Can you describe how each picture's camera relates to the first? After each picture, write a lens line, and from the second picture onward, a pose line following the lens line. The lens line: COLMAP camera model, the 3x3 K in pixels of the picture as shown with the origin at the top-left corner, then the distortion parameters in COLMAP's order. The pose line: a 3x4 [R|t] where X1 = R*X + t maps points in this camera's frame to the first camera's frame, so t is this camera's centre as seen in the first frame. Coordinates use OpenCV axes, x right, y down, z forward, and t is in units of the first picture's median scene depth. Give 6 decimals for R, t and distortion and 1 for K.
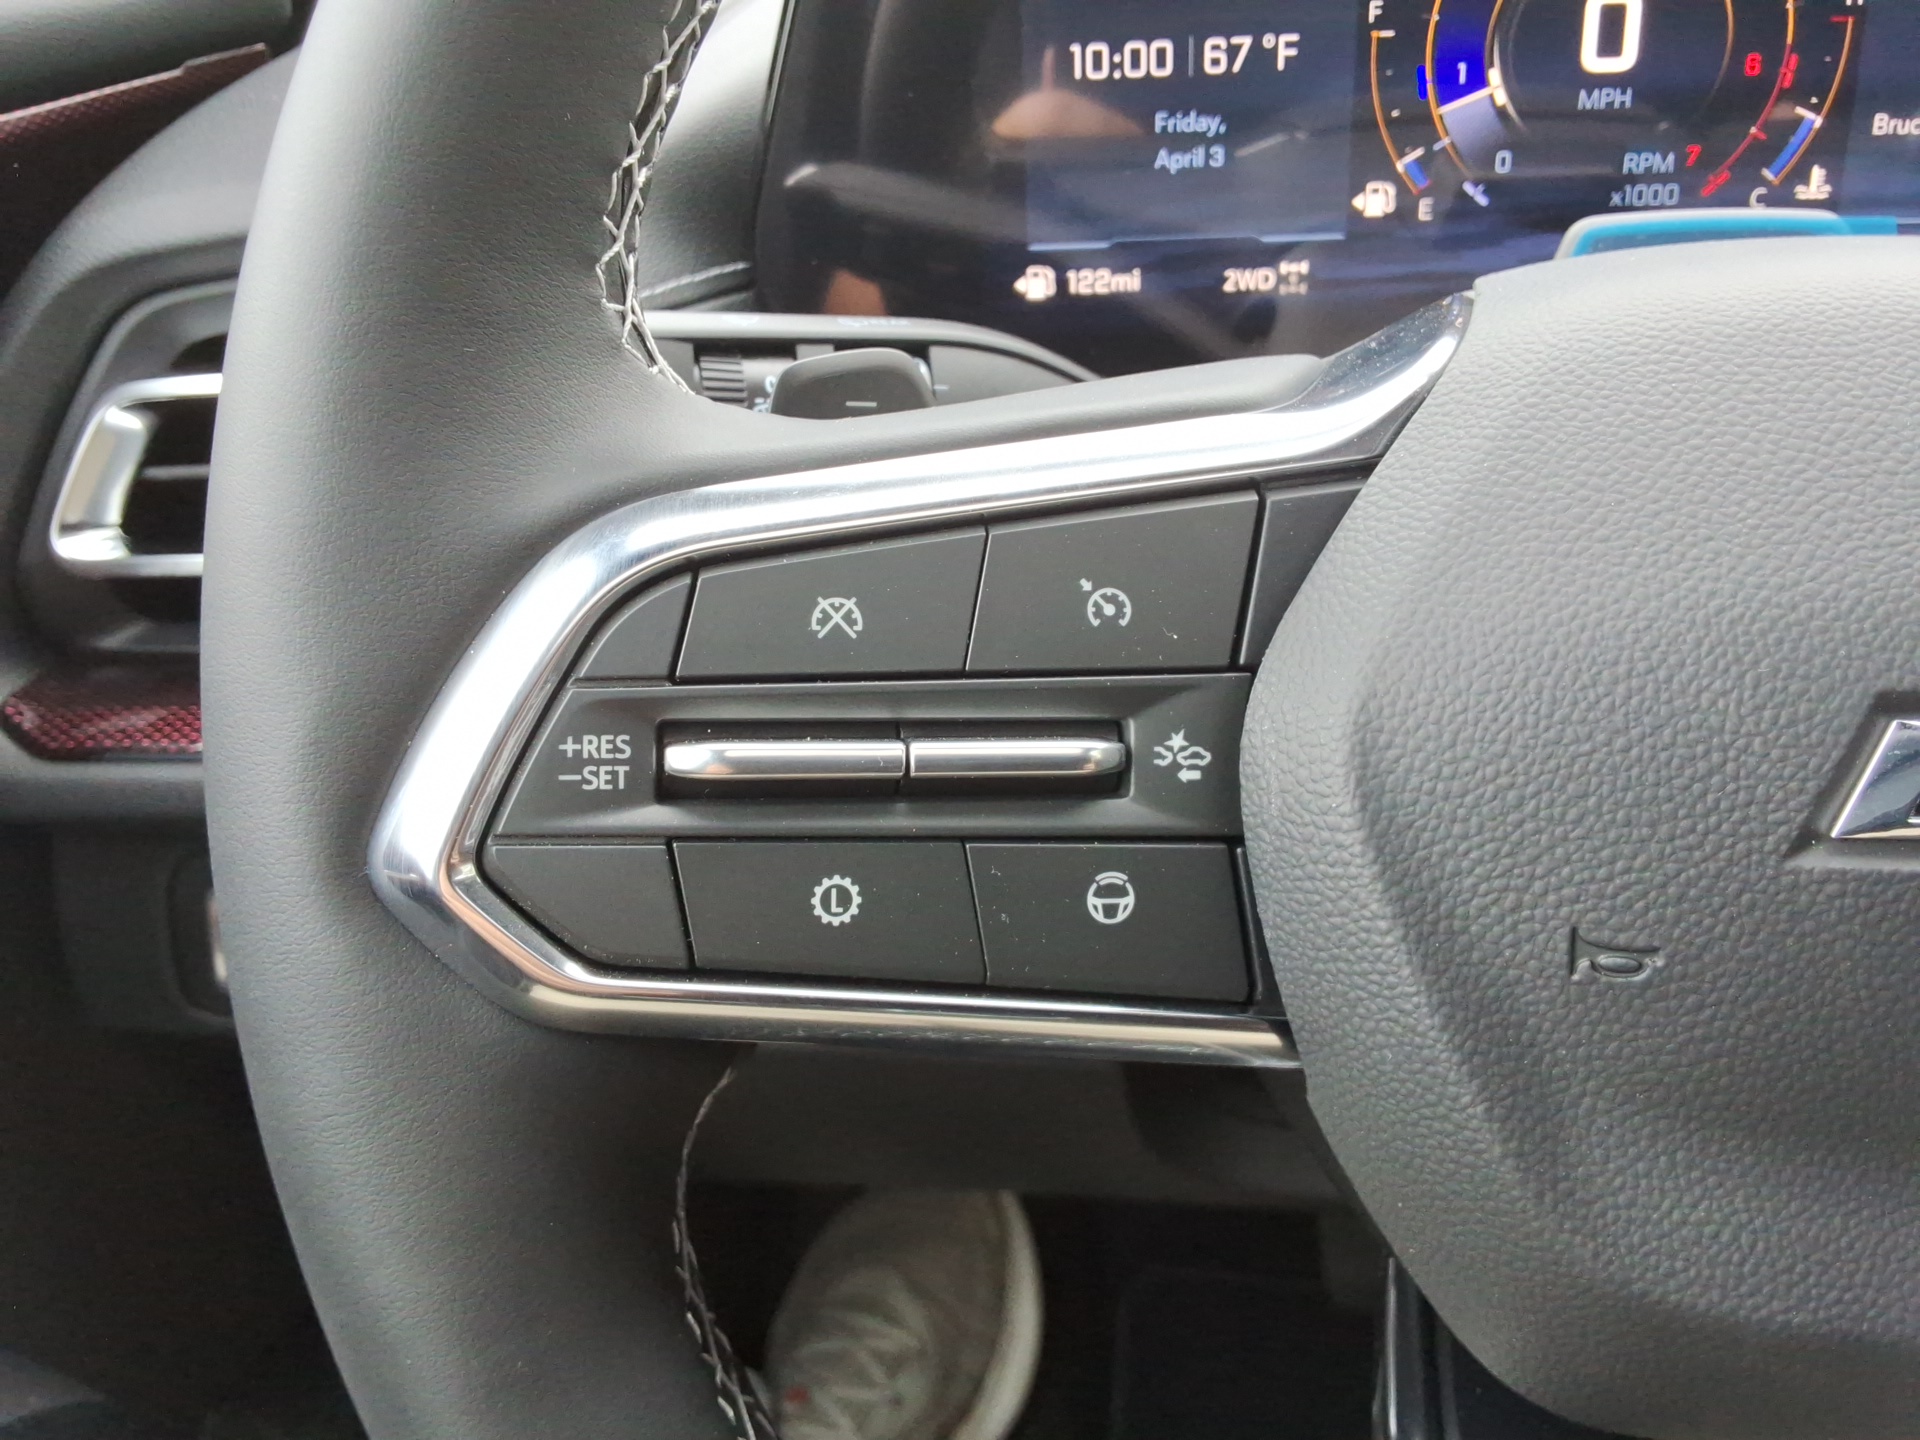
lens RADIAL K [[1535.2, 0, 956.5], [0, 1535.2, 713.2], [0, 0, 1]] dist [0.114218, -0.176855]
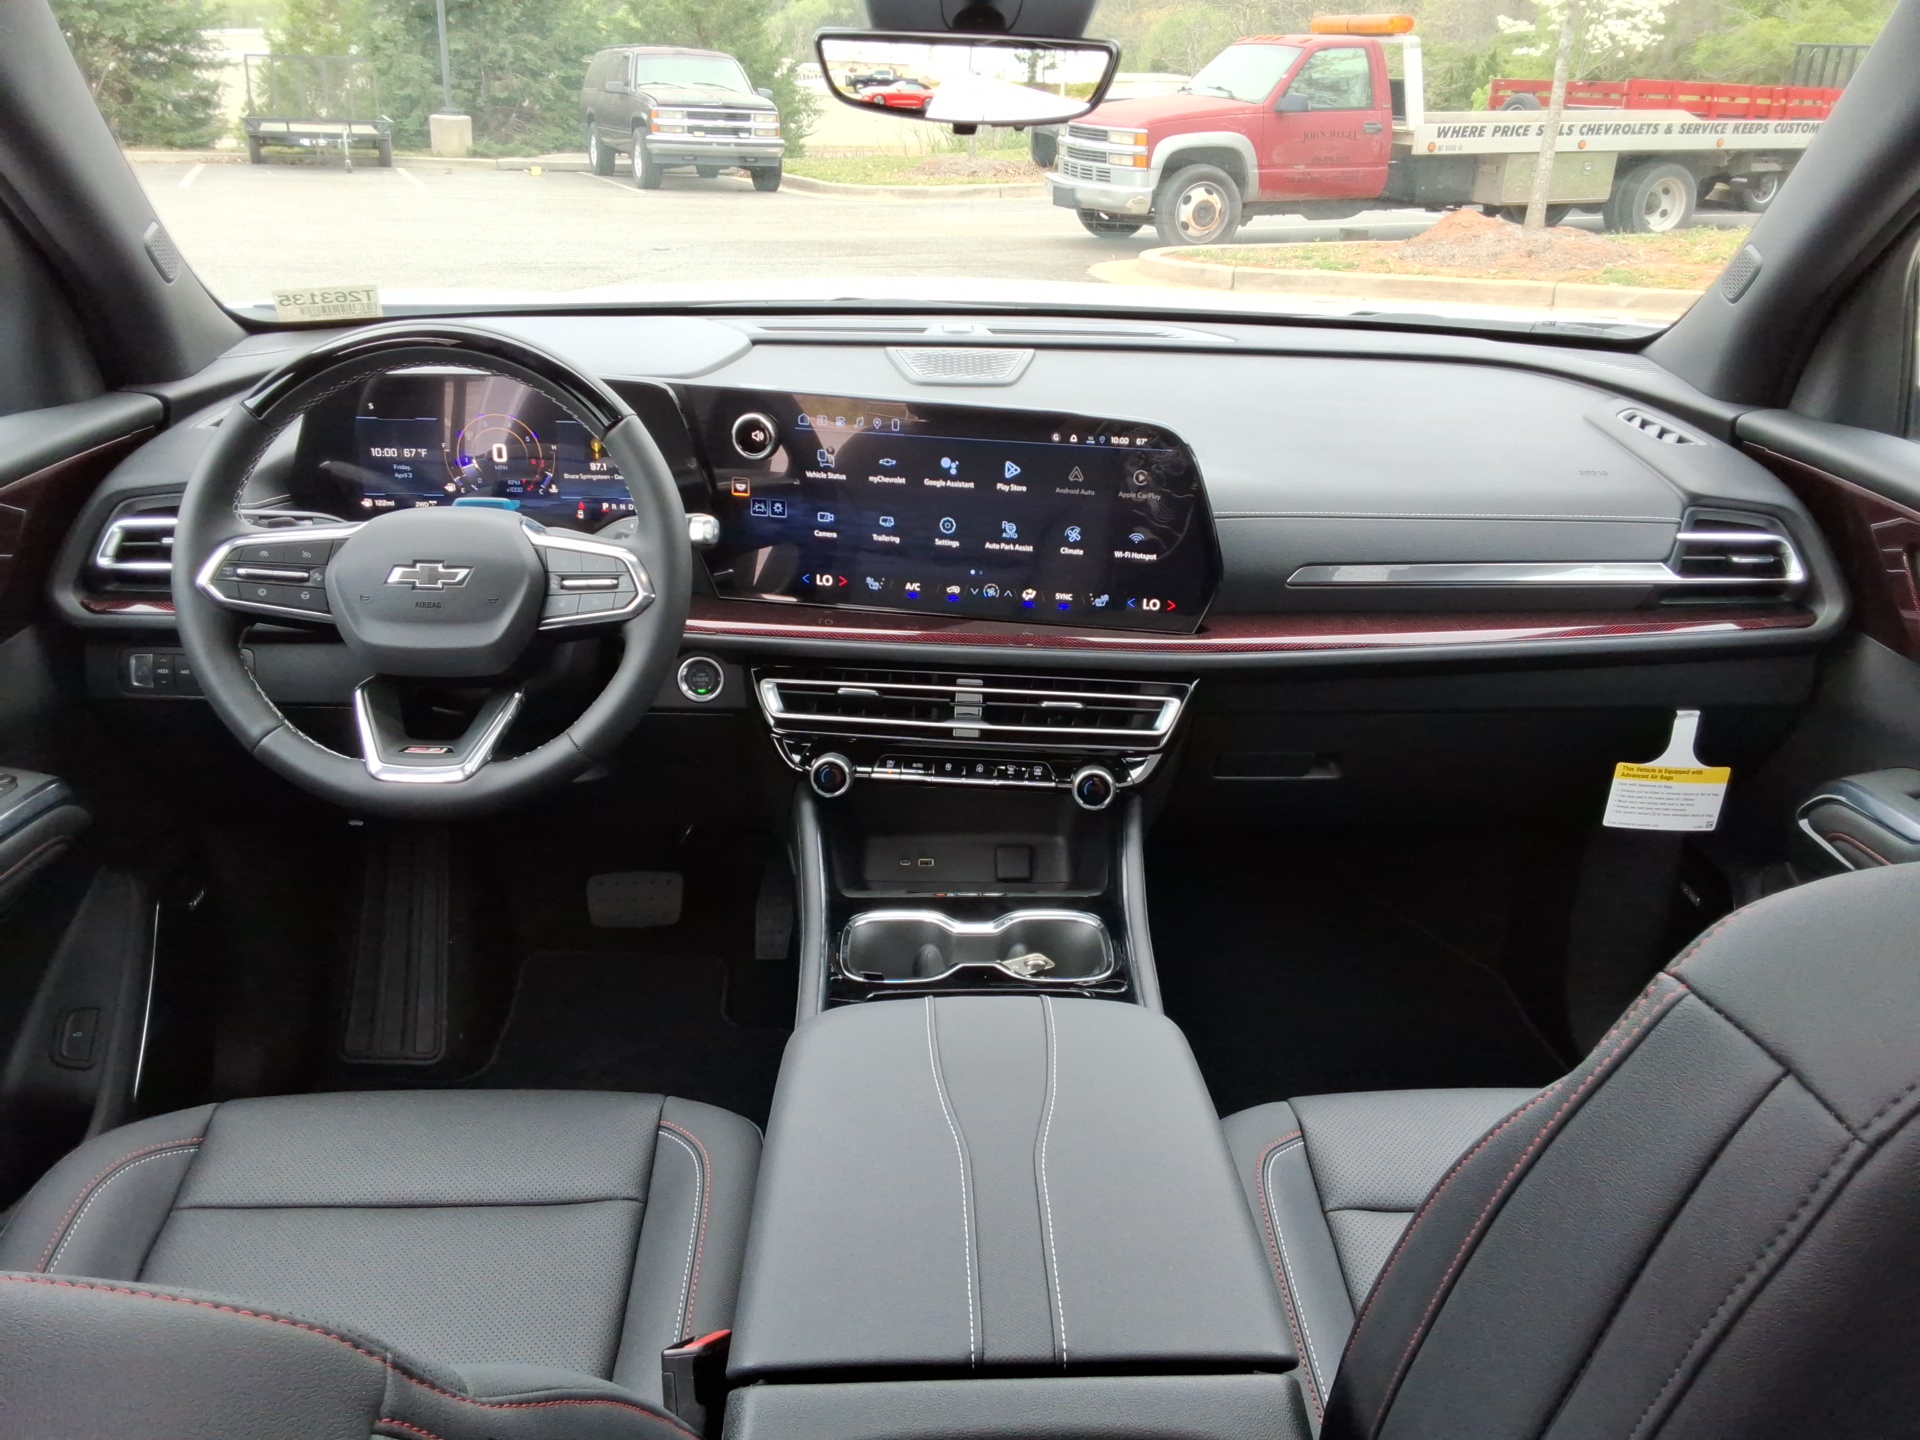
lens RADIAL K [[1535.2, 0, 969.3], [0, 1535.2, 699.9], [0, 0, 1]] dist [0.114218, -0.176855]
pose [[0.987233, 0.015056, 0.158572, 1.039034], [0.003059, 0.993547, -0.113382, 0.742729], [-0.159256, 0.112420, 0.980816, -3.383239]]
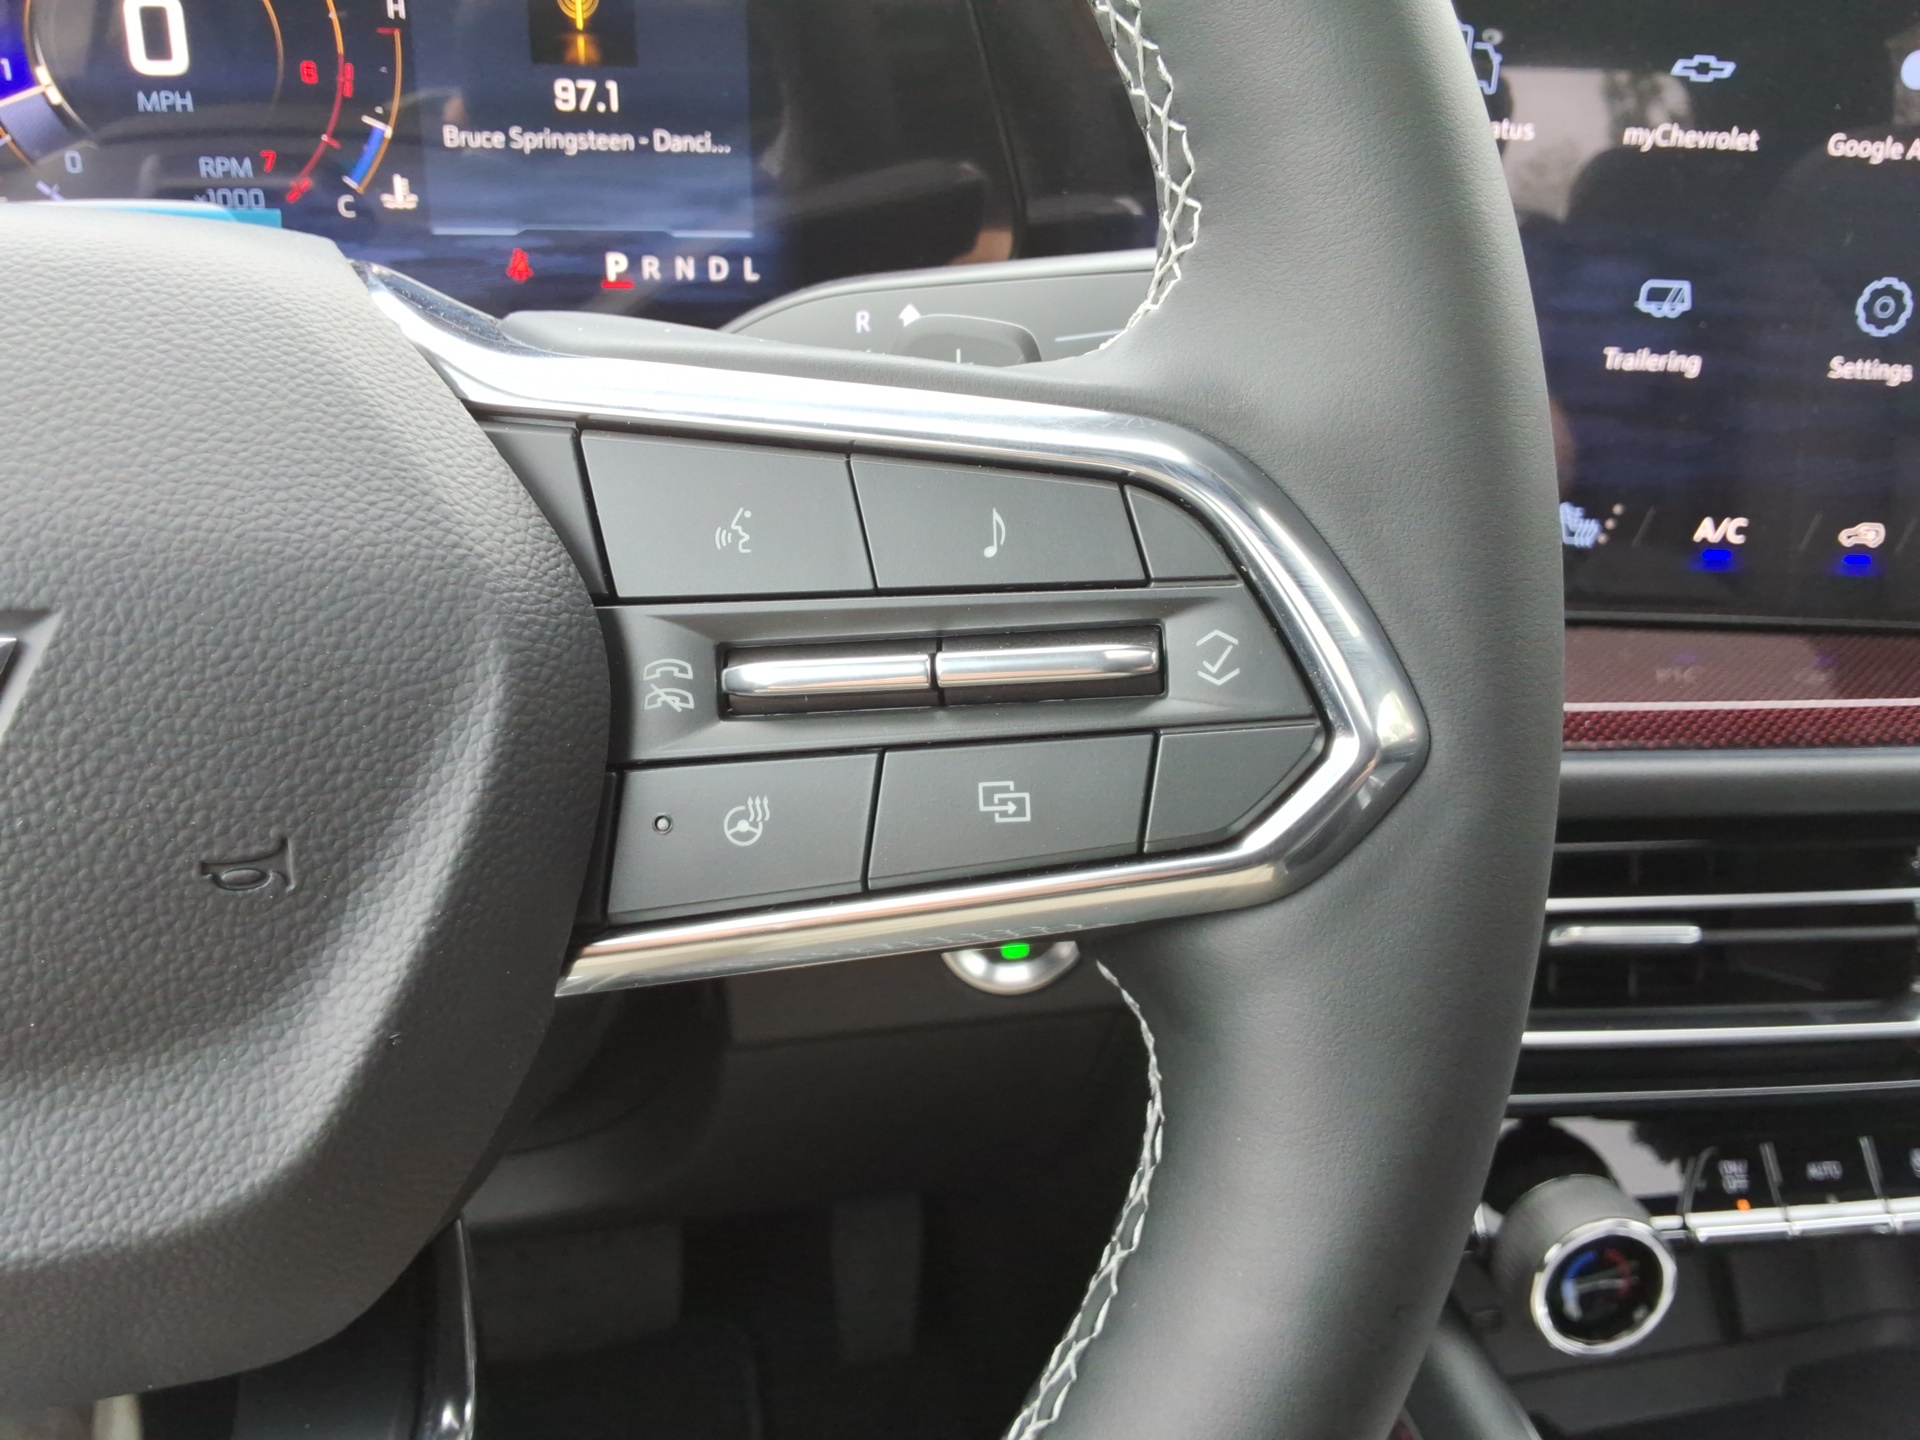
lens RADIAL K [[1535.2, 0, 965.9], [0, 1535.2, 703.1], [0, 0, 1]] dist [0.114218, -0.176855]
pose [[0.941295, -0.058734, 0.332437, 0.553879], [0.073401, 0.996798, -0.031725, 0.059099], [-0.329509, 0.054264, 0.942592, -0.081806]]
